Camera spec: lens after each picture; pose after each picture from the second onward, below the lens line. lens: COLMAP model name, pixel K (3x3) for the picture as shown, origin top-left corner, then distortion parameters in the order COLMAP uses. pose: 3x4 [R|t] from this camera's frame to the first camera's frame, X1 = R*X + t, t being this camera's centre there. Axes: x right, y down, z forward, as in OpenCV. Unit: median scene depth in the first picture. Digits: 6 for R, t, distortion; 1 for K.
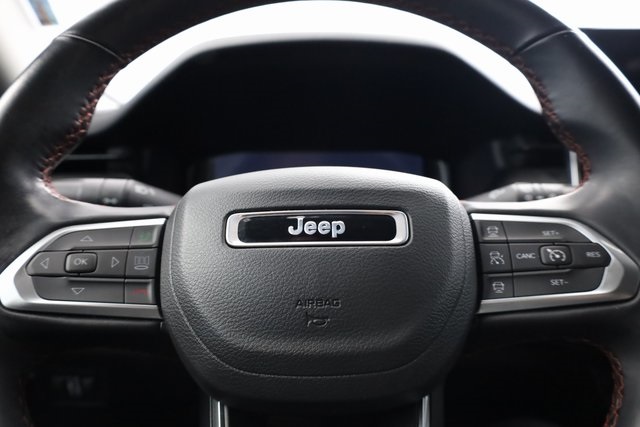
lens RADIAL K [[507.2, 0, 323.1], [0, 507.2, 213.8], [0, 0, 1]] dist [-0.040701, -0.020701]
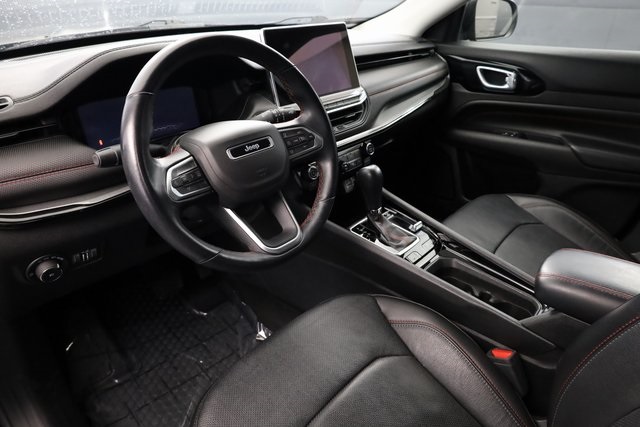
lens RADIAL K [[447.1, 0, 321.5], [0, 447.1, 216.1], [0, 0, 1]] dist [-0.012410, -0.001320]
pose [[0.676100, -0.340164, 0.653587, -1.693587], [0.102437, 0.921832, 0.373808, -0.579381], [-0.729654, -0.185780, 0.658097, -1.273648]]
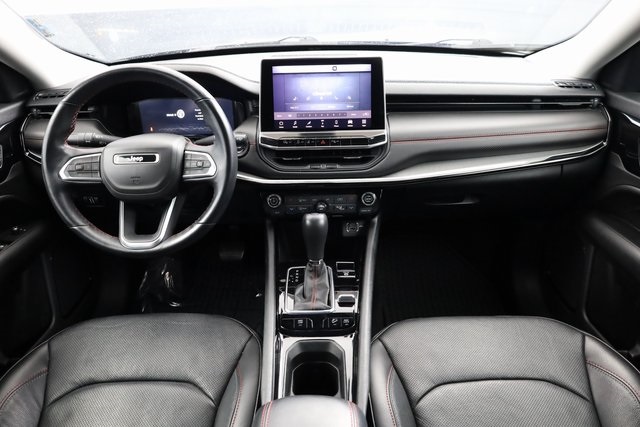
lens RADIAL K [[447.1, 0, 317.5], [0, 447.1, 213.9], [0, 0, 1]] dist [-0.012410, -0.001320]
pose [[0.999454, -0.007699, -0.032138, 1.474071], [0.018180, 0.940198, 0.340143, -0.706647], [0.027597, -0.340541, 0.939824, -2.328330]]
